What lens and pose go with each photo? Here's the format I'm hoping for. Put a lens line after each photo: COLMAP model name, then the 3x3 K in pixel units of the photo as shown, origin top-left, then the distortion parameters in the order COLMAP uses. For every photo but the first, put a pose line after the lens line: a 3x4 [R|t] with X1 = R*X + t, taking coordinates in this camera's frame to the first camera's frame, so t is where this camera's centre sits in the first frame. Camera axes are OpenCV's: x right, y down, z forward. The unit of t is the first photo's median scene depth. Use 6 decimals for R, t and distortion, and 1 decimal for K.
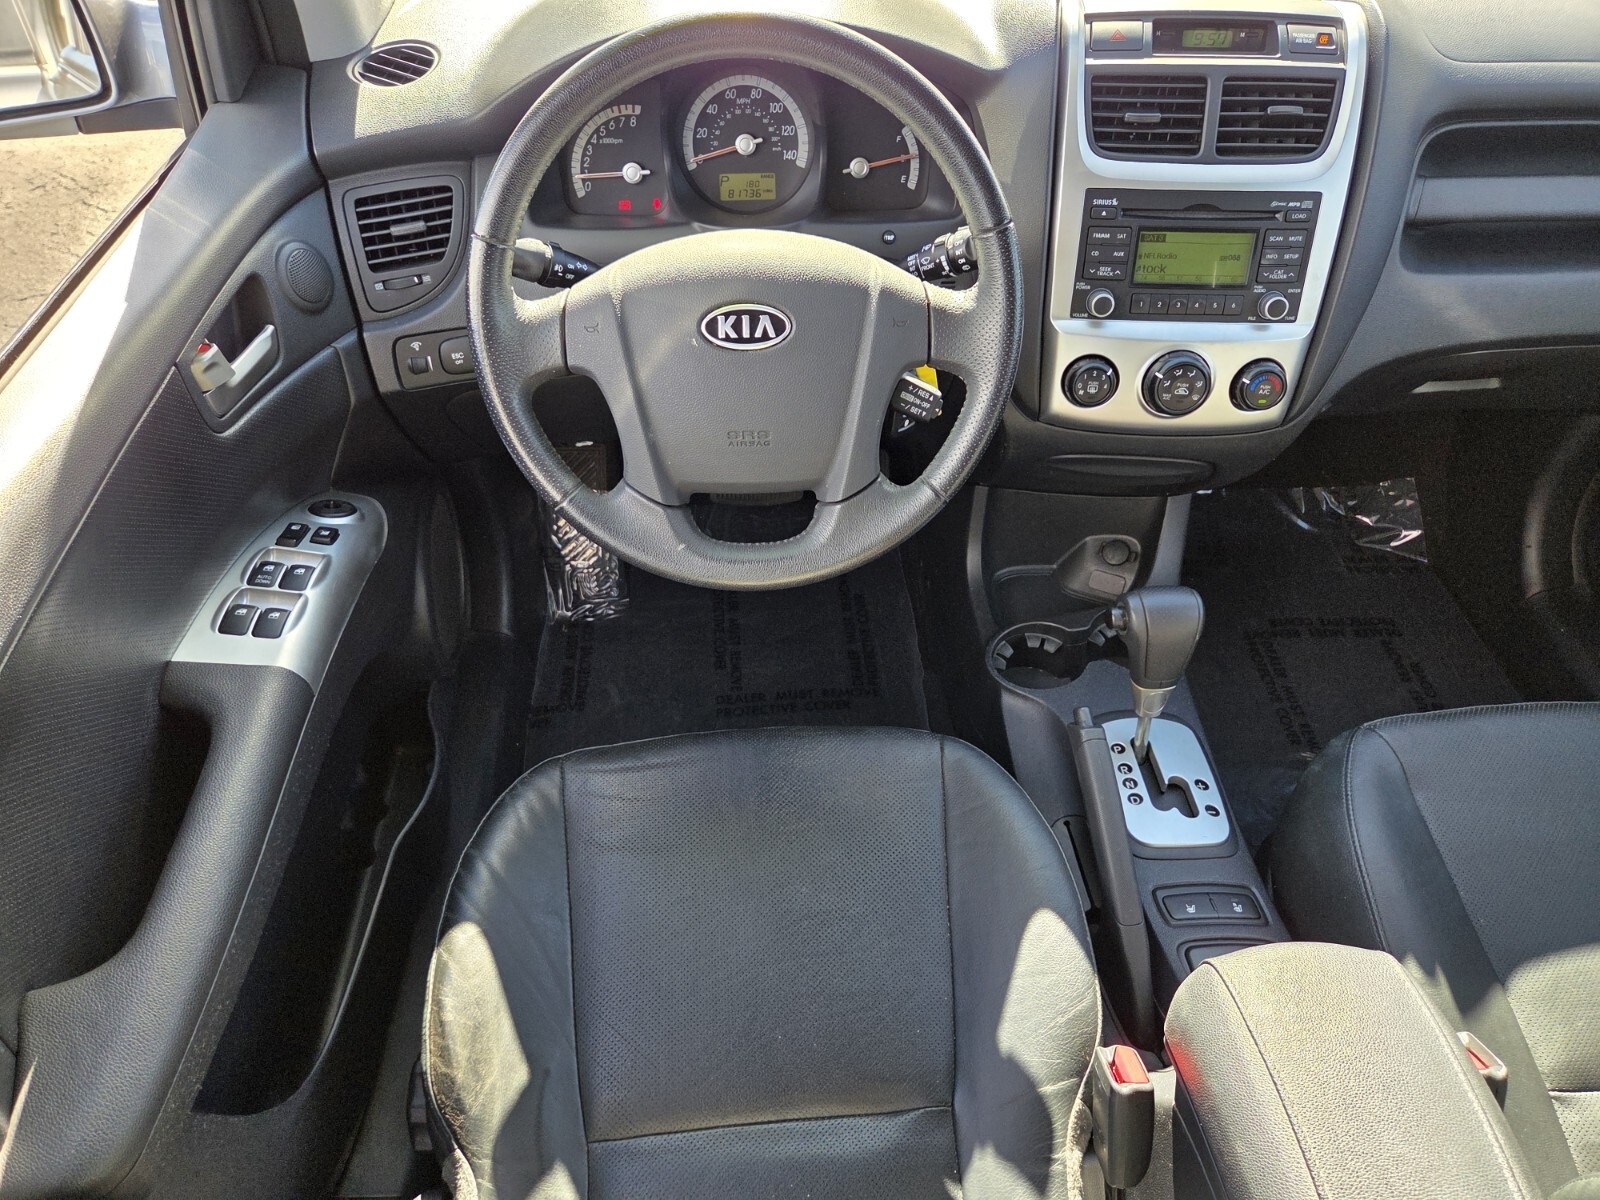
lens RADIAL K [[1073.4, 0, 787.7], [0, 1073.4, 622.1], [0, 0, 1]] dist [0.037392, -0.029804]
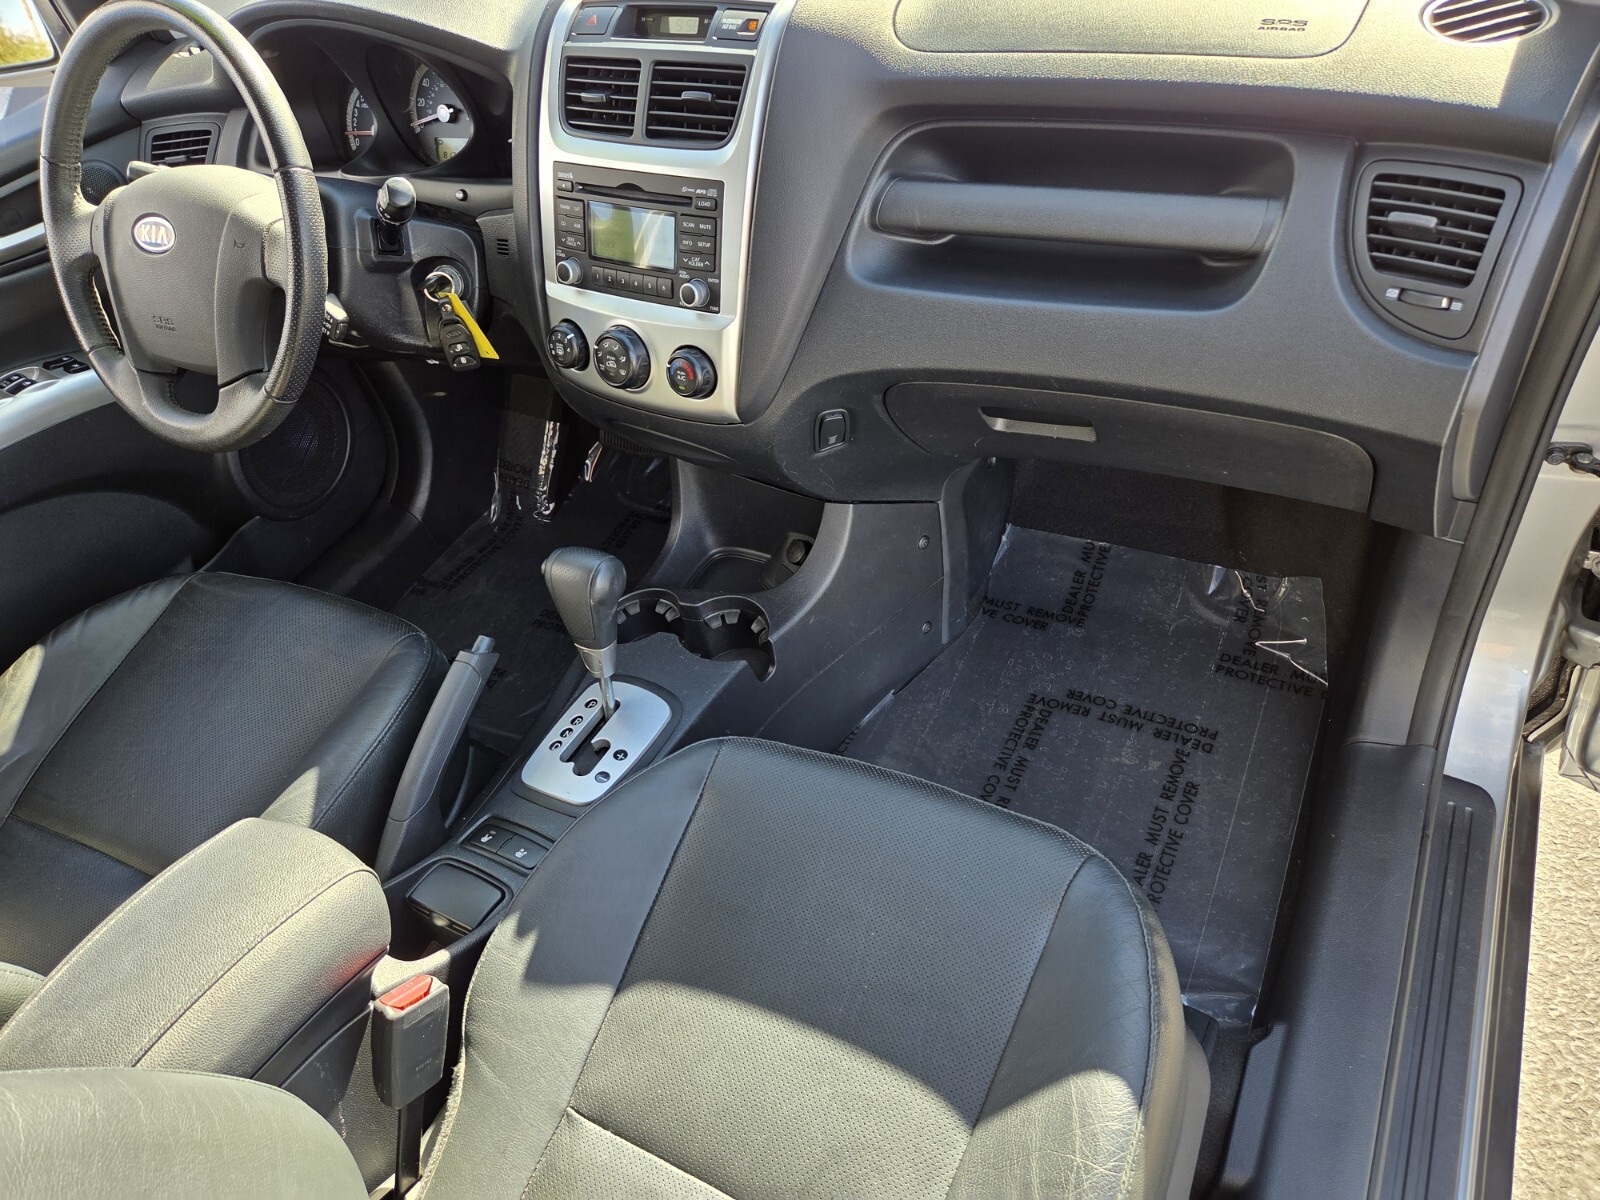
lens RADIAL K [[1073.4, 0, 787.7], [0, 1073.4, 622.1], [0, 0, 1]] dist [0.037392, -0.029804]
pose [[0.849891, 0.256151, -0.460513, 1.076613], [-0.258721, 0.964160, 0.058818, -0.081062], [0.459074, 0.069156, 0.885702, 0.181509]]
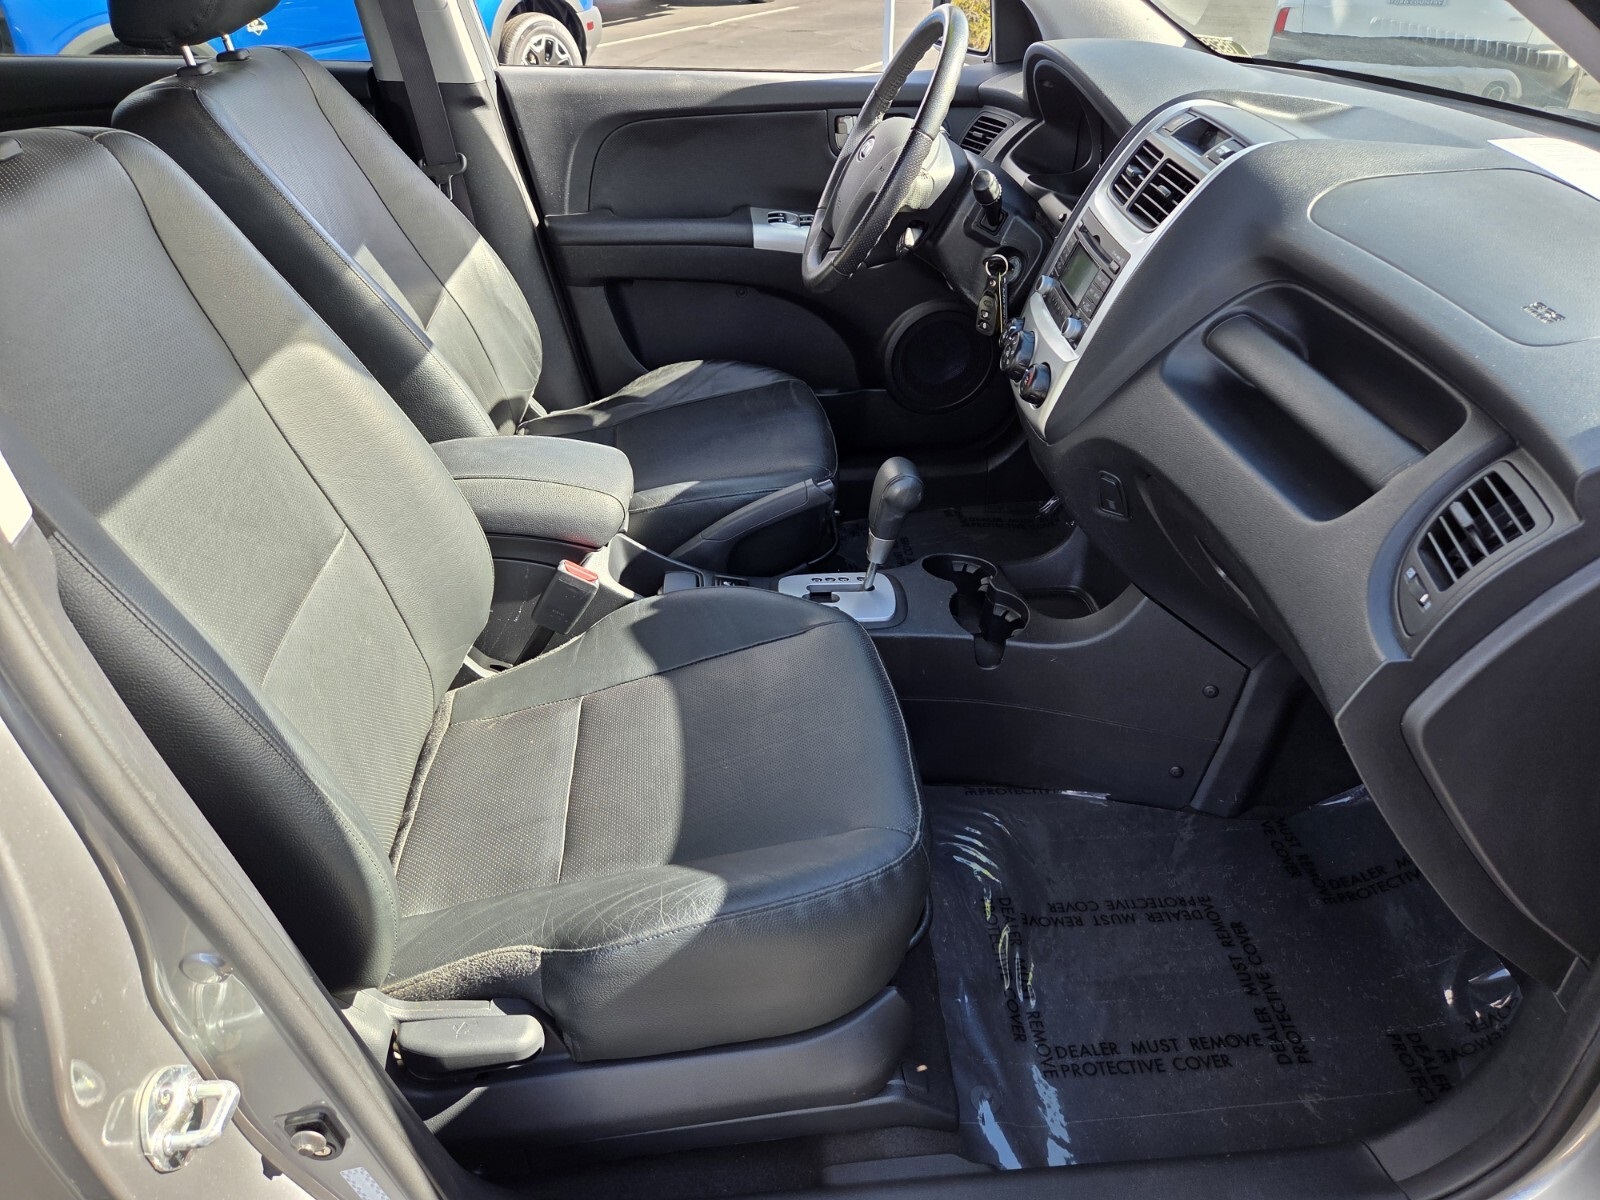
lens RADIAL K [[1073.4, 0, 787.7], [0, 1073.4, 622.1], [0, 0, 1]] dist [0.037392, -0.029804]
pose [[0.029885, 0.562672, -0.826140, 1.661795], [-0.723255, 0.582664, 0.370681, -0.323134], [0.689934, 0.586432, 0.424368, 0.462403]]
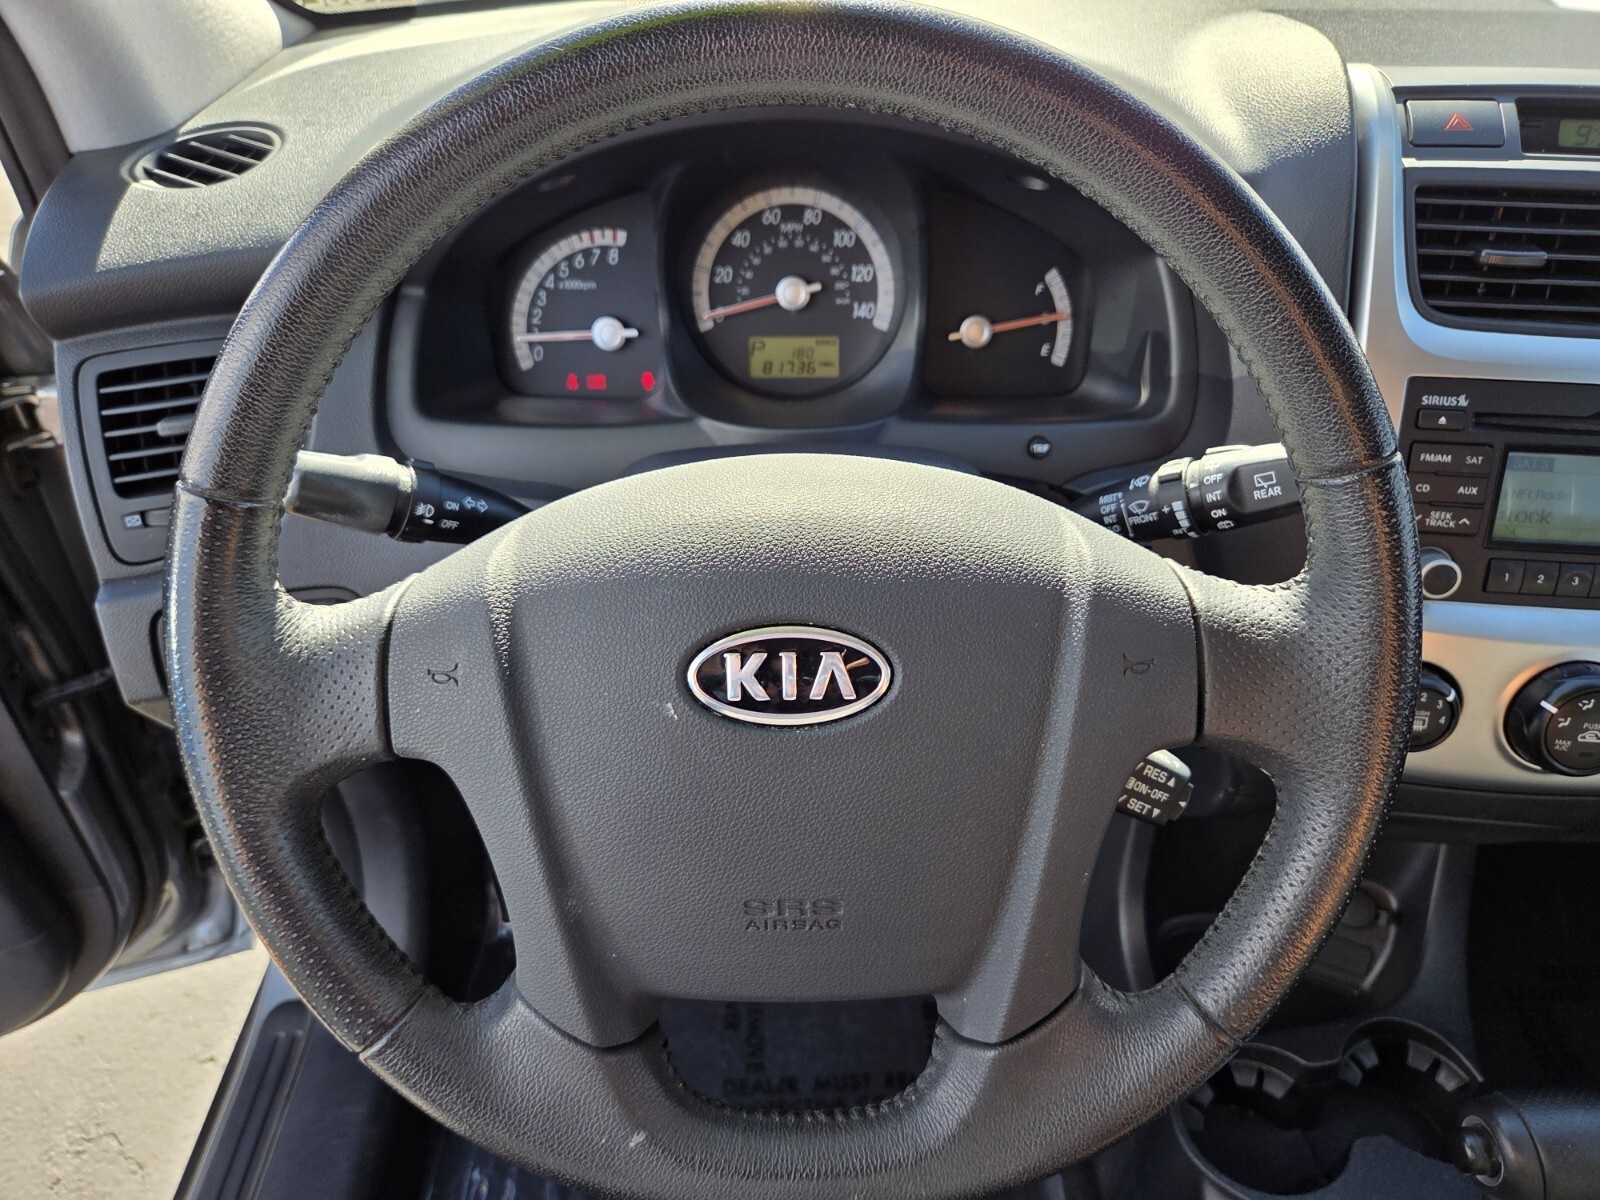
lens RADIAL K [[1098.6, 0, 800.0], [0, 1098.6, 600.0], [0, 0, 1]] dist [0.022730, -0.031038]
pose [[0.999589, 0.021588, -0.018854, -0.021751], [-0.024207, 0.988081, -0.152021, -0.192926], [0.015347, 0.152415, 0.988197, 0.450661]]
